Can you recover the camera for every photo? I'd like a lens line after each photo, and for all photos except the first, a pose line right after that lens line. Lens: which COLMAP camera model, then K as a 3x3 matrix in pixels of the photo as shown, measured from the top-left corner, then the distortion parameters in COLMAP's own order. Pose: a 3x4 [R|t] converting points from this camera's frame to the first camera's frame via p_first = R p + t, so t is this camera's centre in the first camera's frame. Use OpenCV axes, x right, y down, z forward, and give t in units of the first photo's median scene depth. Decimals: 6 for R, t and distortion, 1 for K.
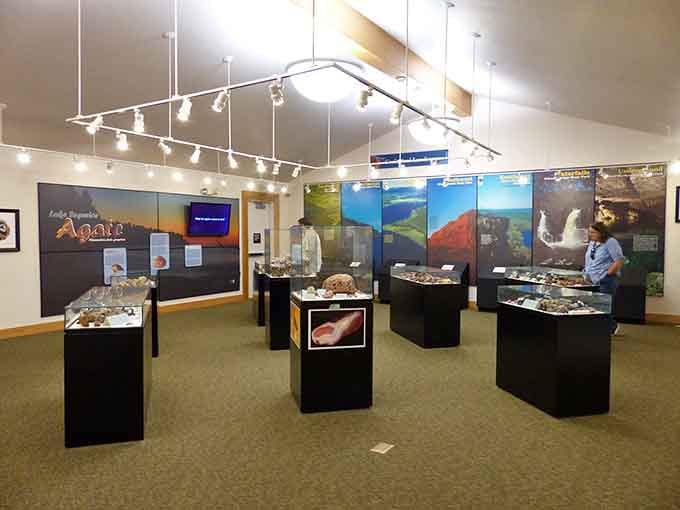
lens RADIAL K [[486.7, 0, 340.0], [0, 486.7, 255.0], [0, 0, 1]] dist [0.001223, 0.000576]
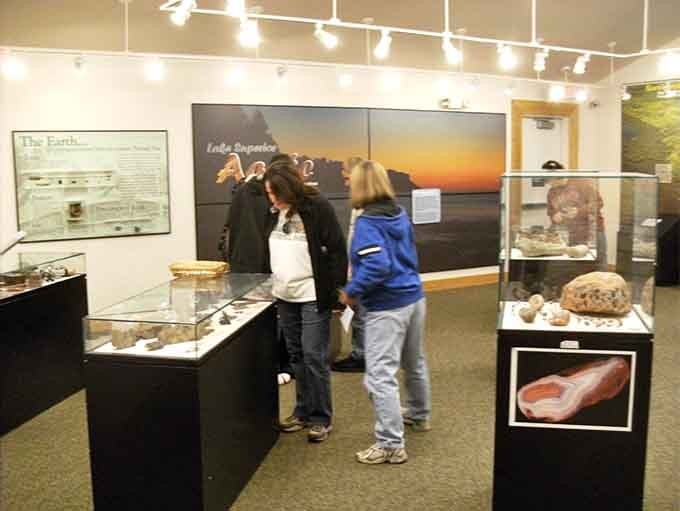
lens RADIAL K [[767.4, 0, 340.0], [0, 767.4, 255.5], [0, 0, 1]] dist [-0.147850, 0.001586]
pose [[0.898480, 0.042258, -0.436976, 0.050403], [-0.010103, 0.997083, 0.075648, -0.016699], [0.438898, -0.063554, 0.896286, 0.109080]]
